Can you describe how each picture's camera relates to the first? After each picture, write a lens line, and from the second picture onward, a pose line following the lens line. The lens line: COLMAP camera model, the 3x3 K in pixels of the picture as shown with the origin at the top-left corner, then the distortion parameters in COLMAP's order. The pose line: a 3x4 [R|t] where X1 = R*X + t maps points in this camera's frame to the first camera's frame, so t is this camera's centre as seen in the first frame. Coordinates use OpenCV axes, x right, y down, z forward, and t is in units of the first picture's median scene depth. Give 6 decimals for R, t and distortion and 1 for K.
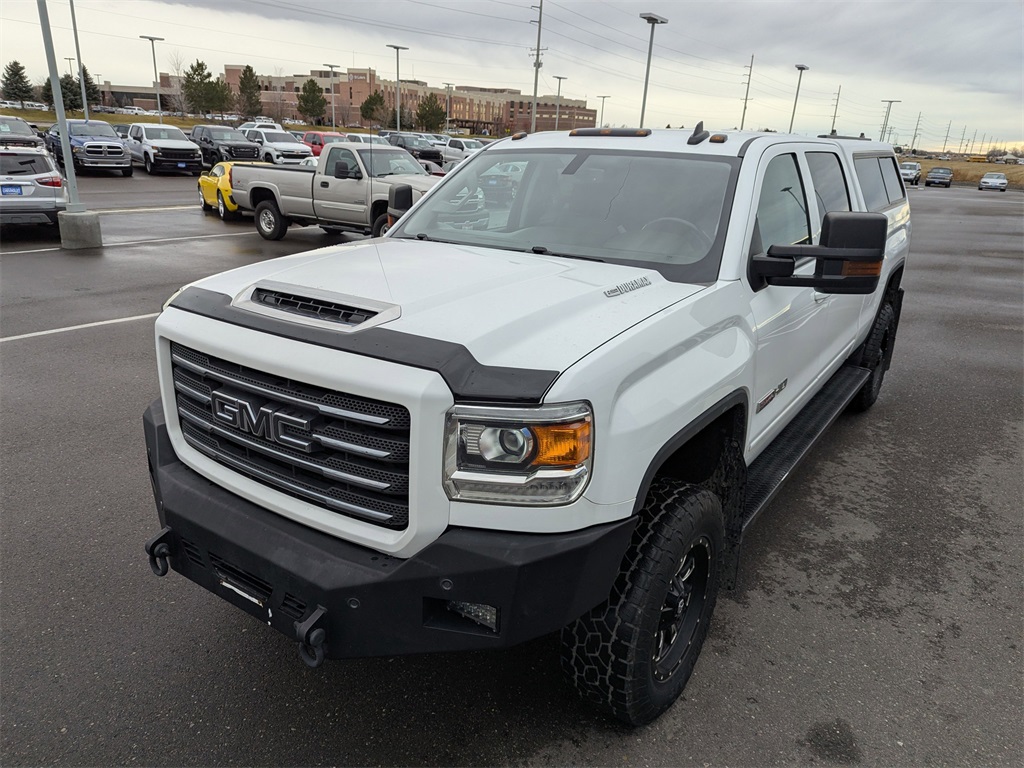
lens RADIAL K [[716.6, 0, 508.5], [0, 716.6, 378.2], [0, 0, 1]] dist [0.059932, -0.057560]
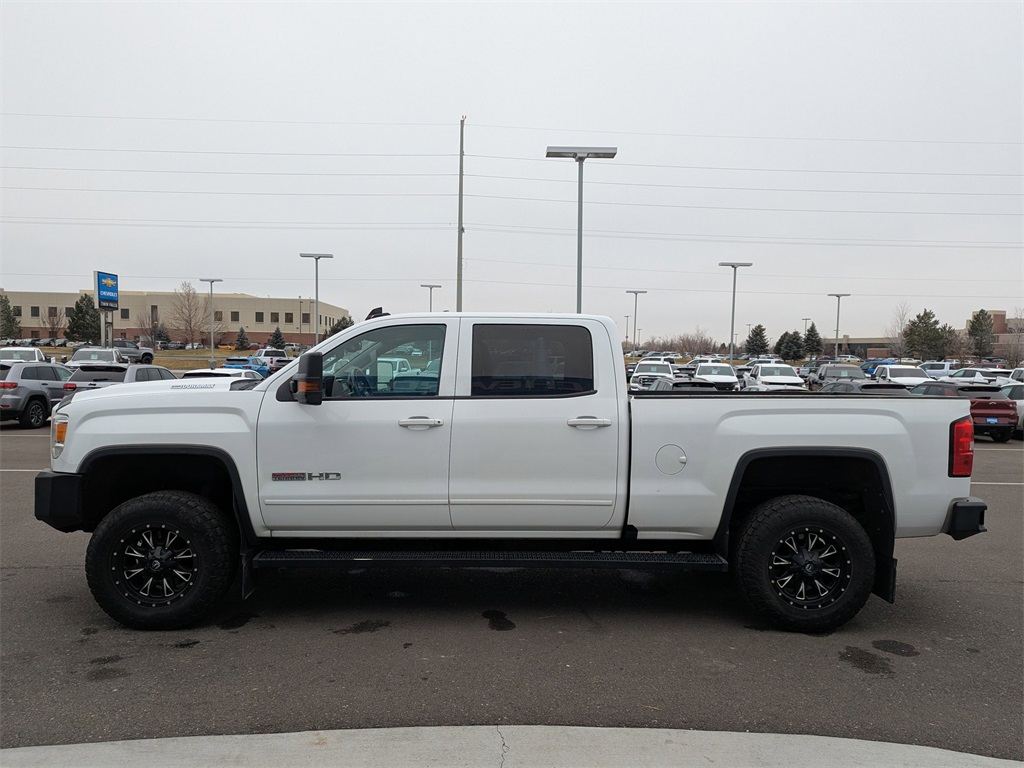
lens RADIAL K [[711.3, 0, 516.0], [0, 711.3, 387.8], [0, 0, 1]] dist [0.052781, -0.002985]
pose [[0.588709, -0.004658, -0.808332, 2.089181], [-0.246990, 0.951124, -0.185364, 0.020282], [0.769687, 0.308775, 0.558785, 0.559580]]
